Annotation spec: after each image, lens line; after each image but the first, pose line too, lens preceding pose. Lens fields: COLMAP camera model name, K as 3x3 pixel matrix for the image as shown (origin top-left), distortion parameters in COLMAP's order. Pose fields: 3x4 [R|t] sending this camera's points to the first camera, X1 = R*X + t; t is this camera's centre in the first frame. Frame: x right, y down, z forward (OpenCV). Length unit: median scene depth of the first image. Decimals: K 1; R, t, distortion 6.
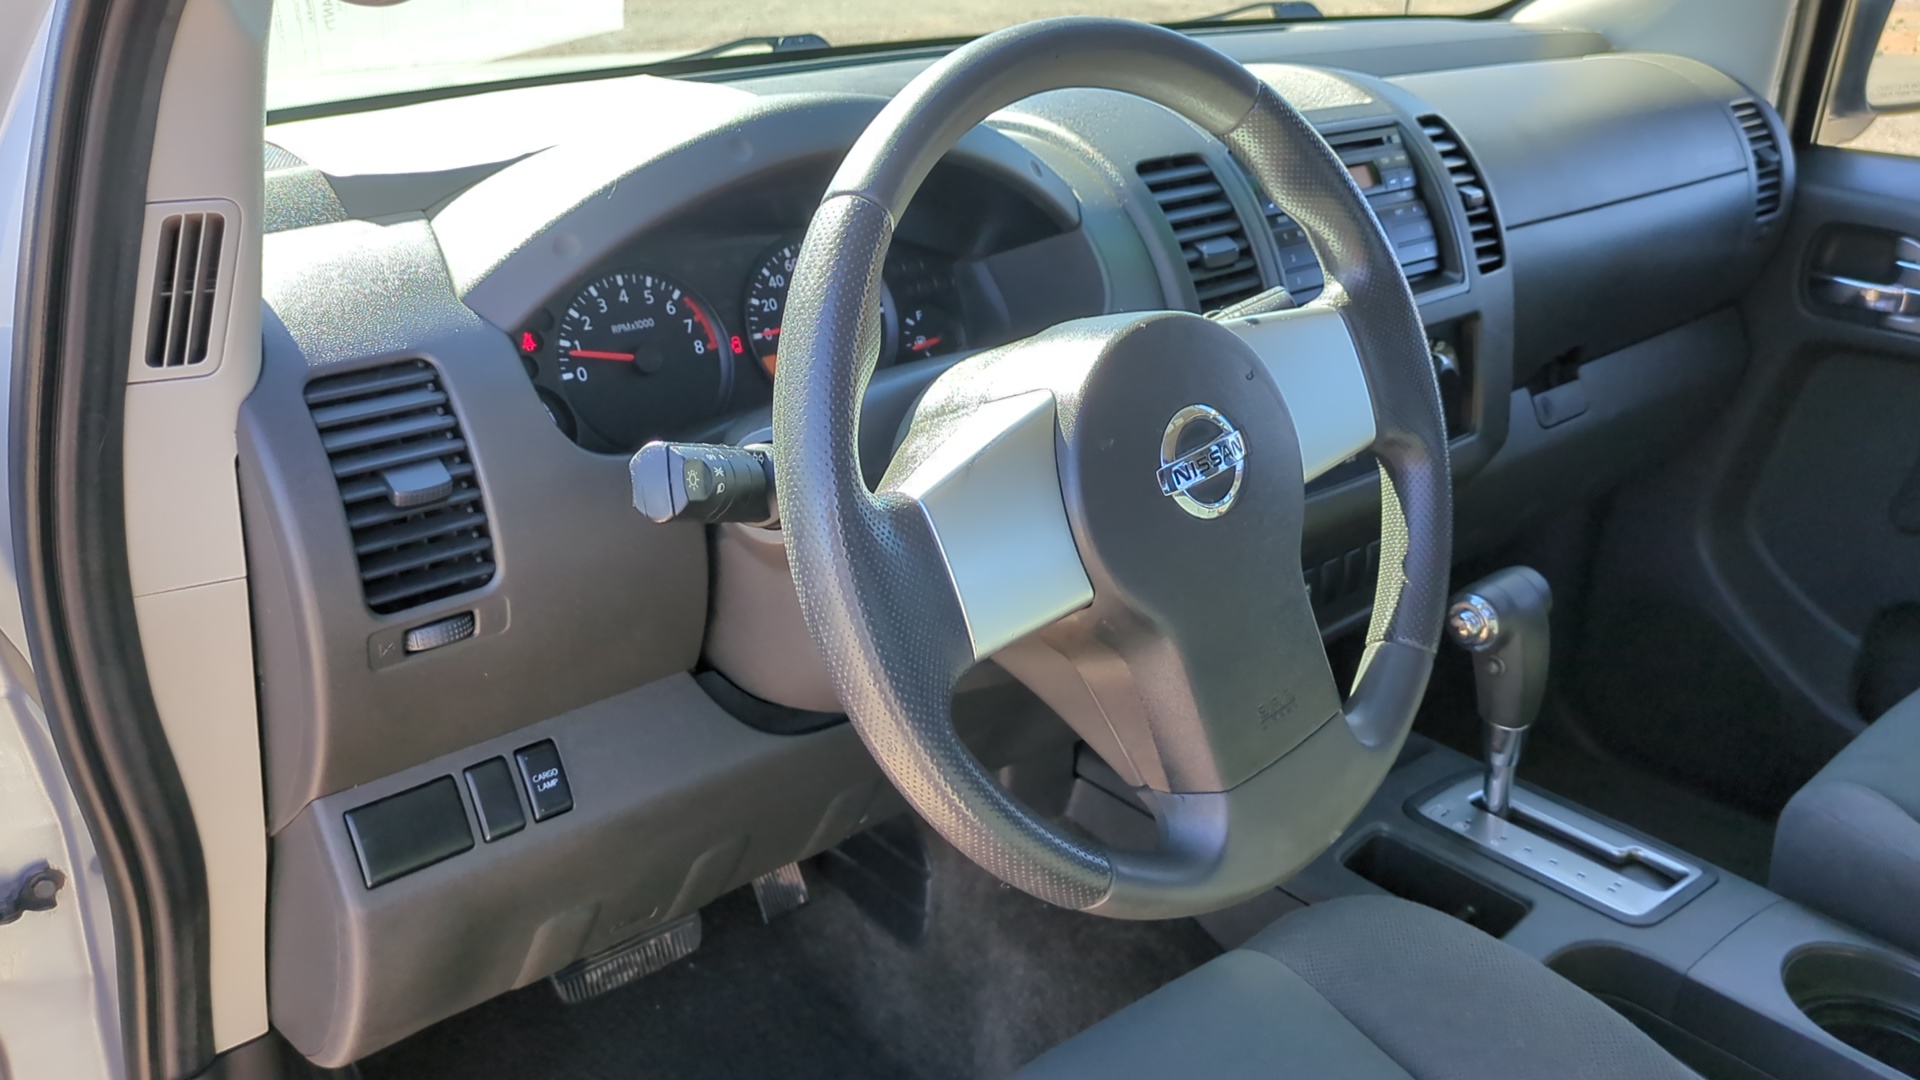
lens RADIAL K [[1647.3, 0, 977.1], [0, 1647.3, 532.0], [0, 0, 1]] dist [0.072711, -0.091421]
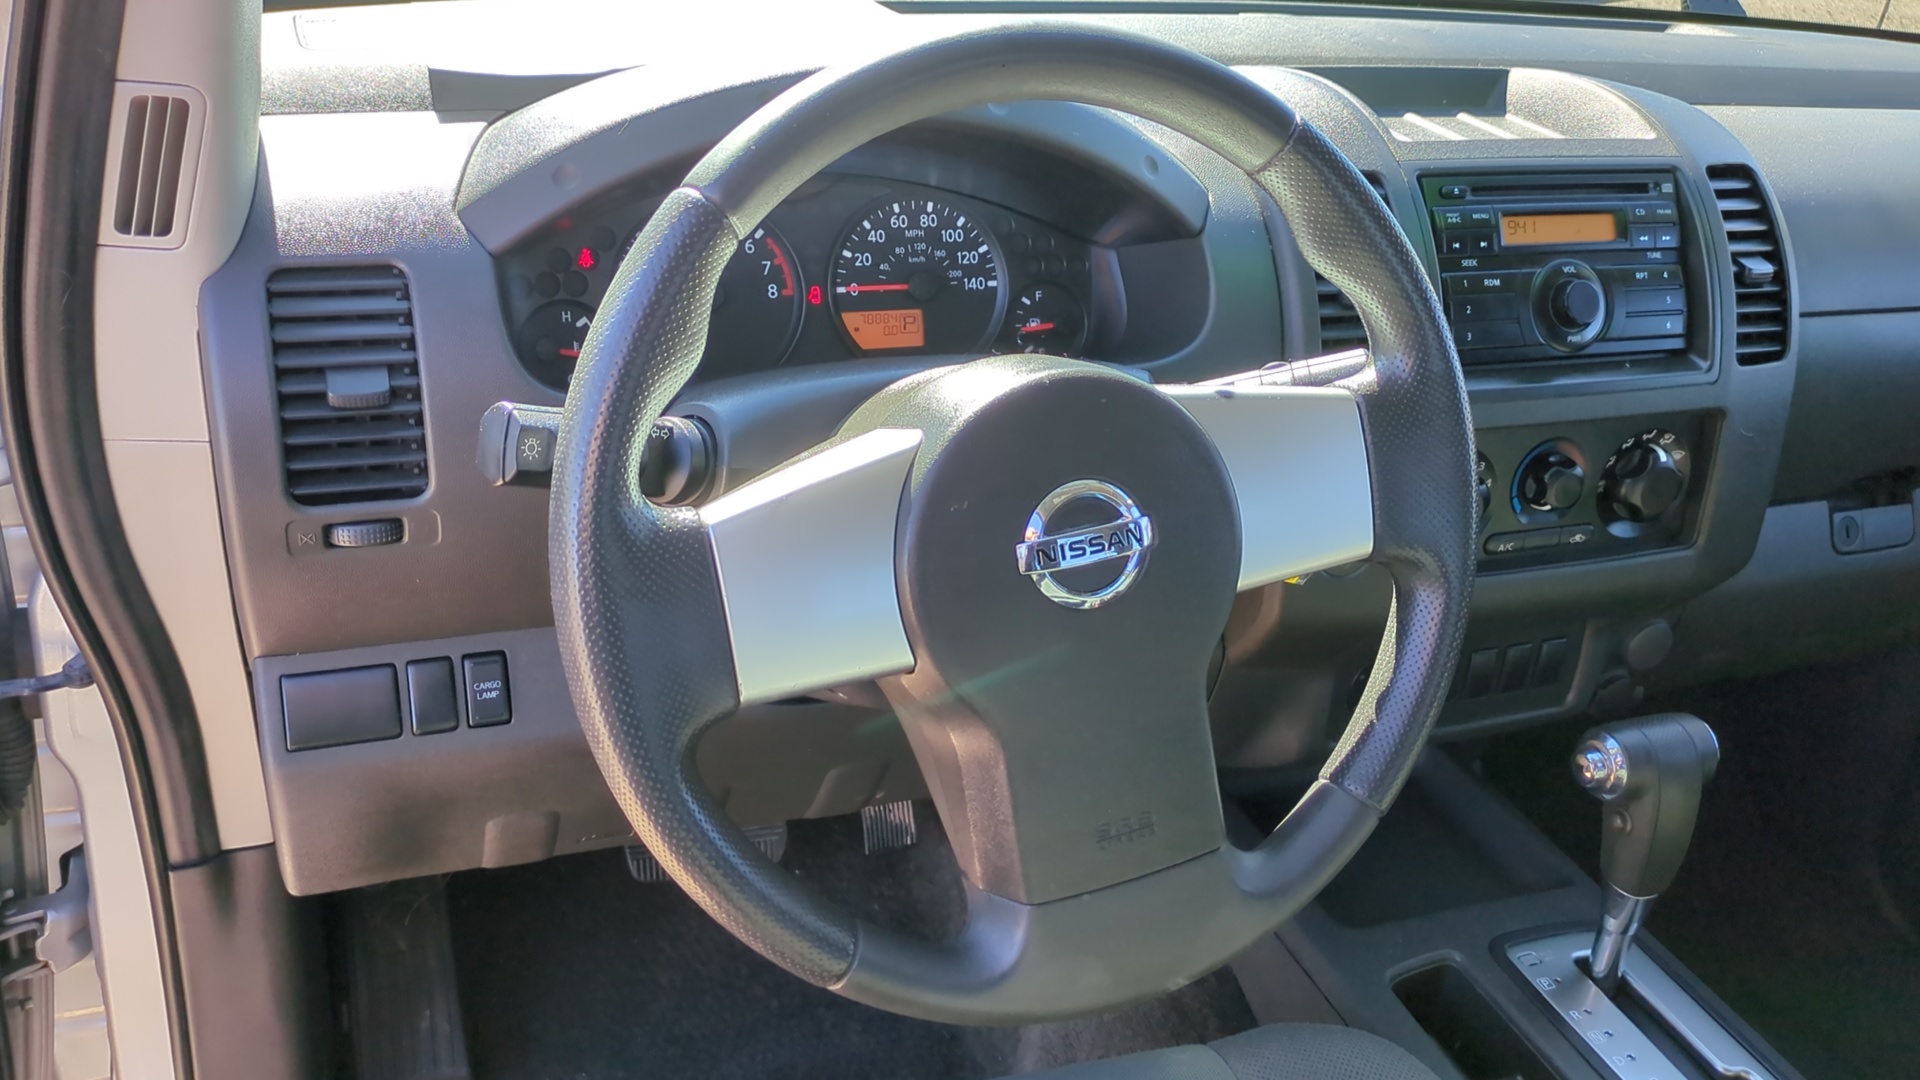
lens RADIAL K [[1633.8, 0, 968.2], [0, 1633.8, 537.8], [0, 0, 1]] dist [0.071225, -0.105969]
pose [[0.932510, 0.227183, -0.280736, 0.256363], [-0.207772, 0.973307, 0.097492, -0.093489], [0.295390, -0.032583, 0.954821, 0.114633]]
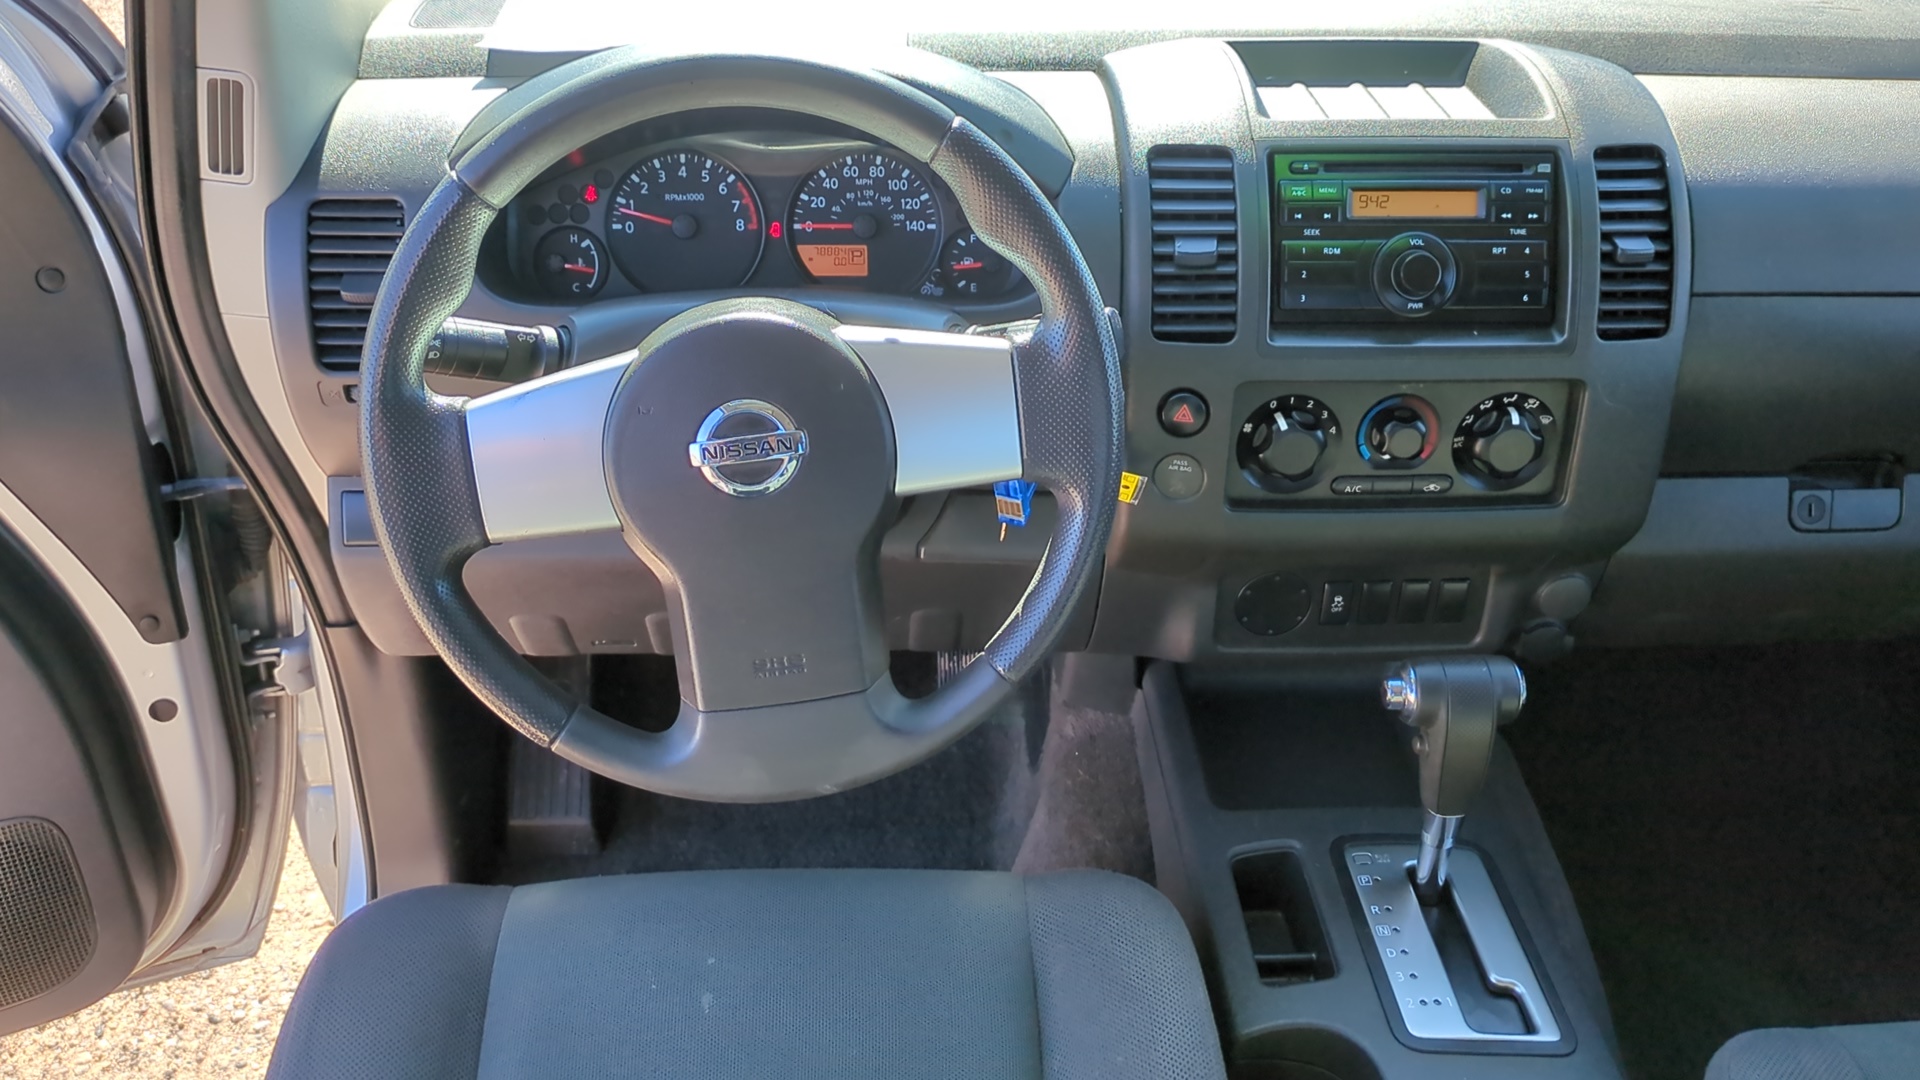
lens RADIAL K [[1647.3, 0, 977.1], [0, 1647.3, 532.0], [0, 0, 1]] dist [0.072711, -0.091421]
pose [[0.781926, 0.339321, -0.522927, 0.715075], [-0.251722, 0.939306, 0.233109, -0.239675], [0.570288, -0.050642, 0.819883, 0.099943]]
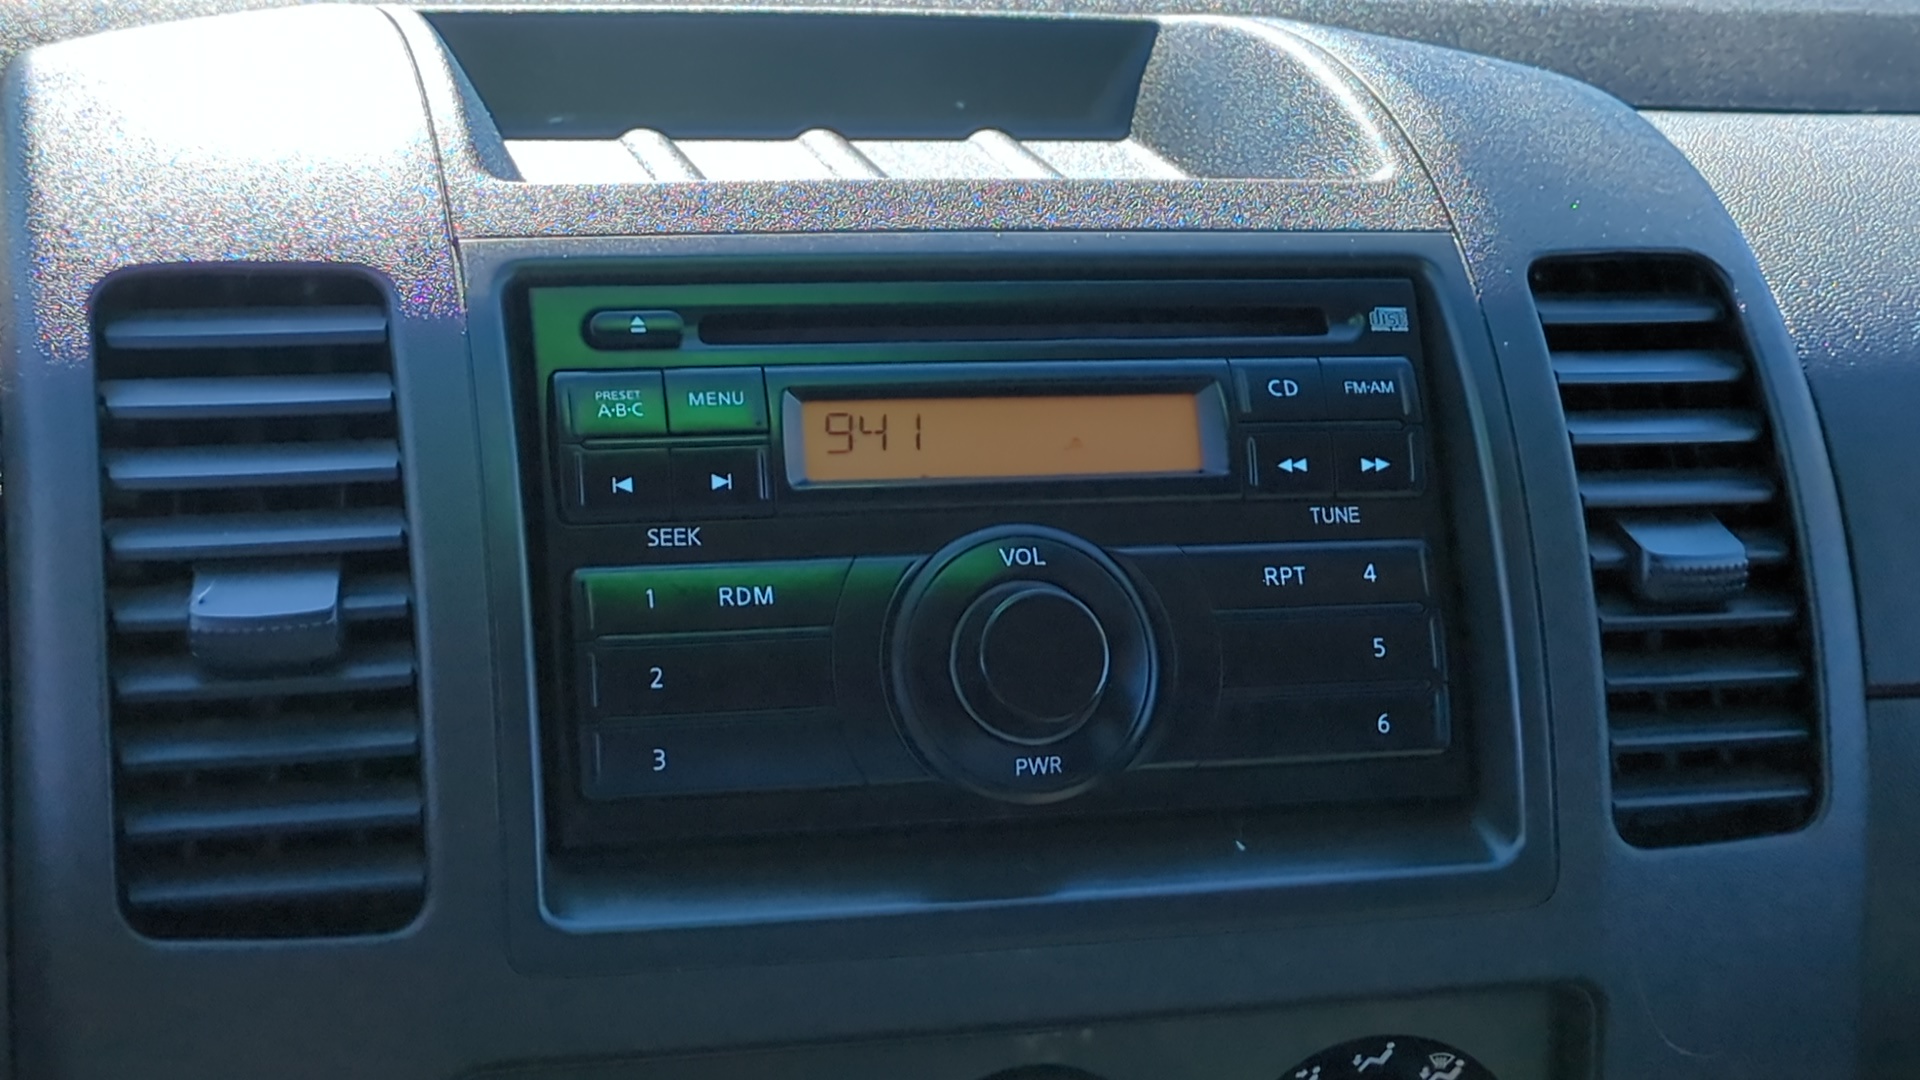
lens RADIAL K [[3107.4, 0, 960.0], [0, 3107.4, 540.0], [0, 0, 1]] dist [0.021336, -0.020685]
pose [[0.892793, 0.171219, -0.416658, 0.540333], [-0.208846, 0.976862, -0.046078, -0.207981], [0.399128, 0.128156, 0.907895, 0.638085]]
